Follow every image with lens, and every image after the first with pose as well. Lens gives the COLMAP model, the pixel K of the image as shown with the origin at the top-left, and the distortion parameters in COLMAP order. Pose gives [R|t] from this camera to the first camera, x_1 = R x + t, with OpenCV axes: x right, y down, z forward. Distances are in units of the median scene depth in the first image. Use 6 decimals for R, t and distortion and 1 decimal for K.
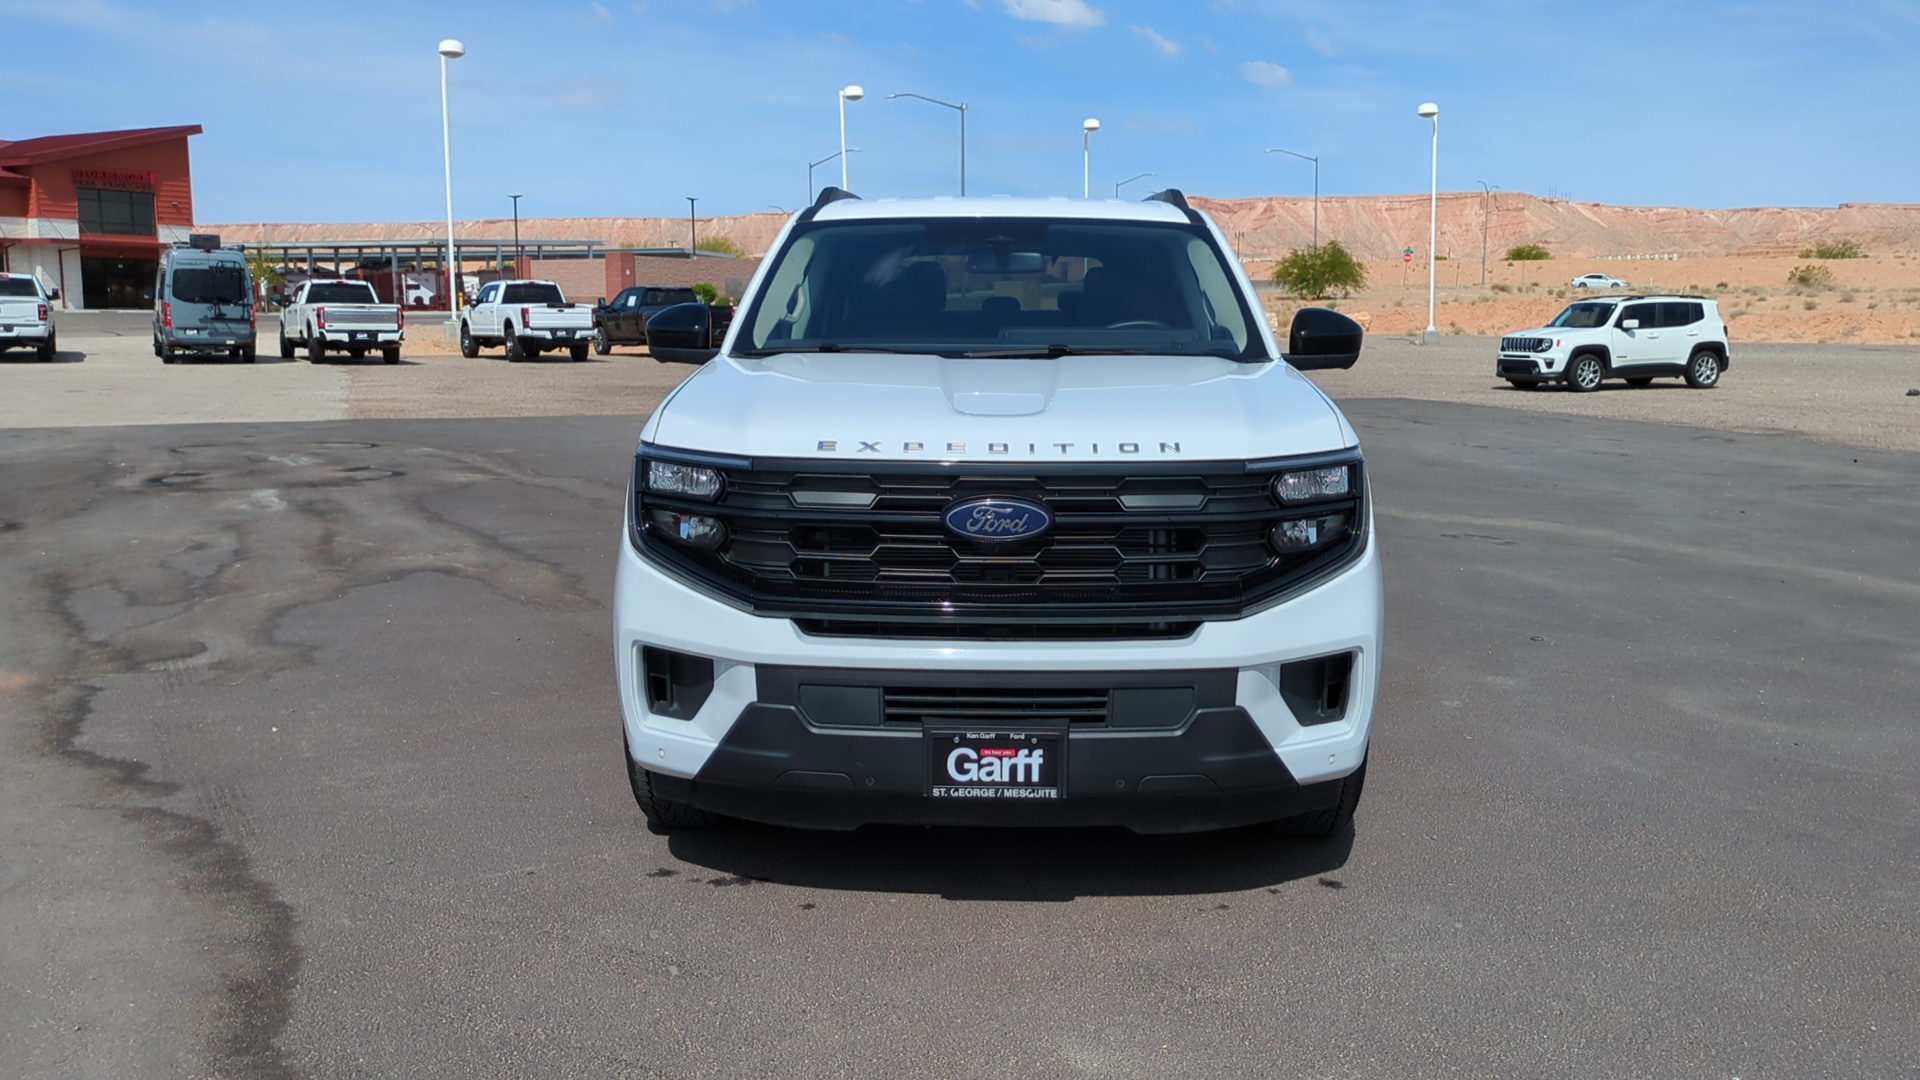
lens RADIAL K [[1669.7, 0, 980.6], [0, 1669.7, 541.0], [0, 0, 1]] dist [0.051508, -0.054432]
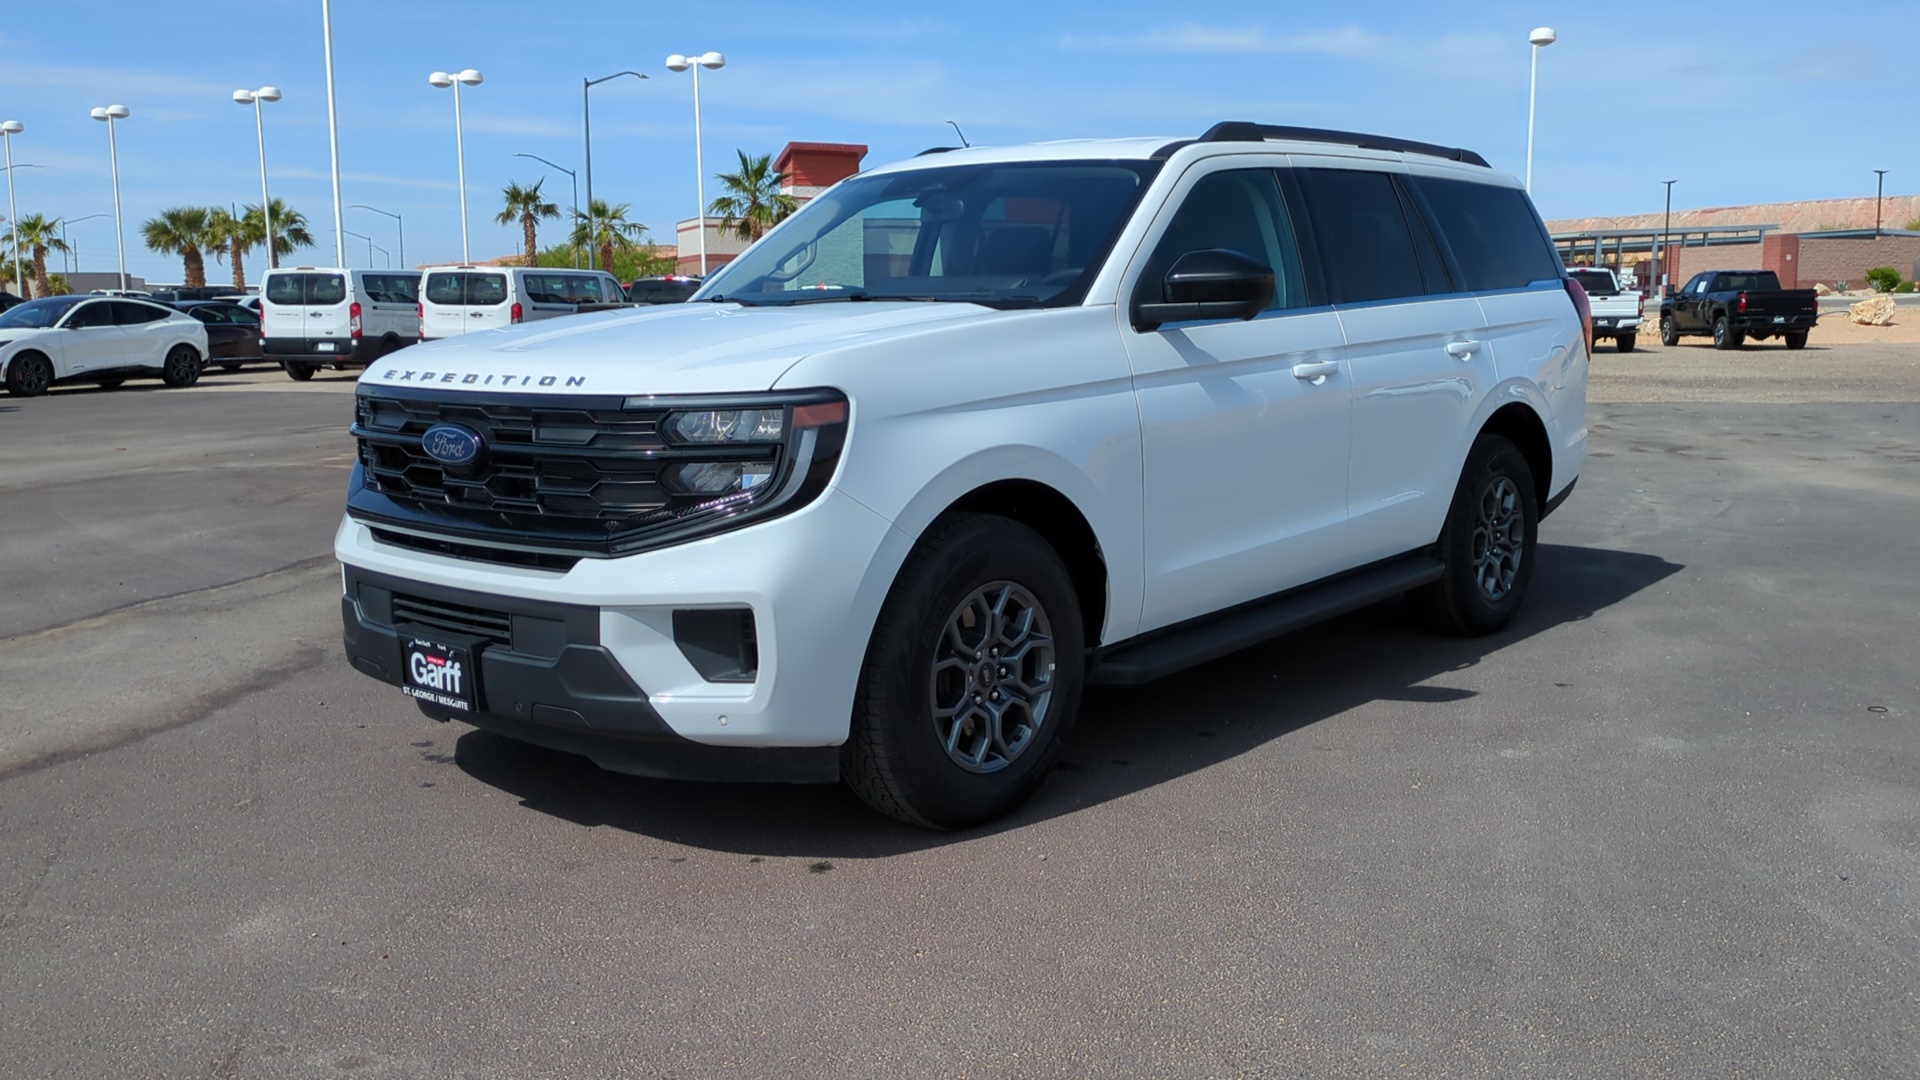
lens RADIAL K [[1669.7, 0, 967.8], [0, 1669.7, 538.4], [0, 0, 1]] dist [0.051508, -0.054432]
pose [[0.765651, 0.076686, -0.638669, 0.903166], [-0.076448, 0.996680, 0.028024, -0.008067], [0.638698, 0.027368, 0.768971, 0.363769]]
